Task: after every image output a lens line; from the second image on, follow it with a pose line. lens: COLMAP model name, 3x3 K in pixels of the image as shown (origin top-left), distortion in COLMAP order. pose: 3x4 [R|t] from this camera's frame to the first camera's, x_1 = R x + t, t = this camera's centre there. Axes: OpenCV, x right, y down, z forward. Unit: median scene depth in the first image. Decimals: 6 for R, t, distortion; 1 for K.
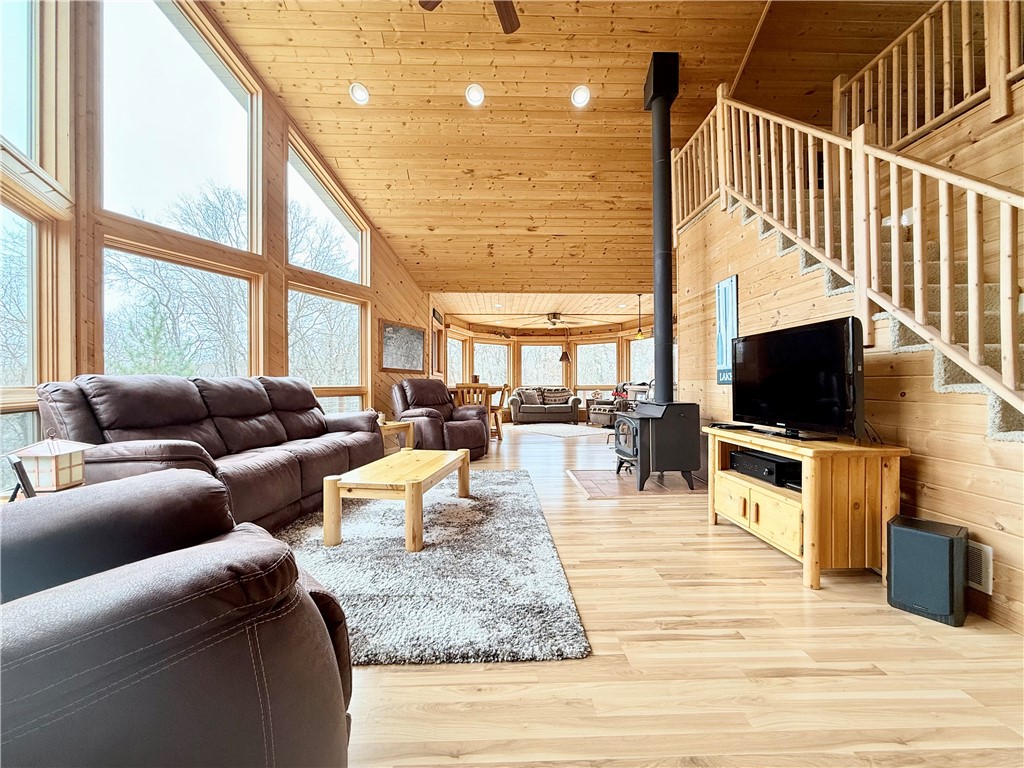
lens RADIAL K [[405.4, 0, 512.0], [0, 405.4, 384.0], [0, 0, 1]] dist [-0.002126, -0.000048]
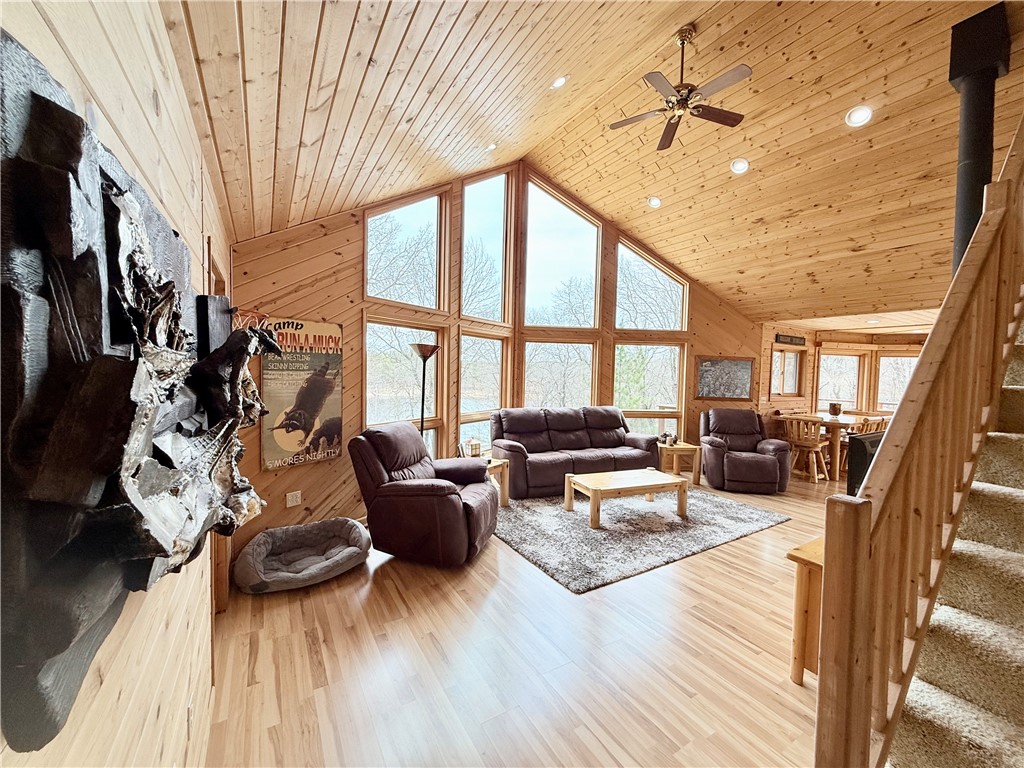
lens RADIAL K [[405.4, 0, 512.0], [0, 405.4, 384.0], [0, 0, 1]] dist [-0.002126, -0.000048]
pose [[0.498524, 0.044853, -0.865715, 0.618996], [-0.026269, 0.998984, 0.036631, -0.149912], [0.866478, 0.004480, 0.499195, -0.095777]]
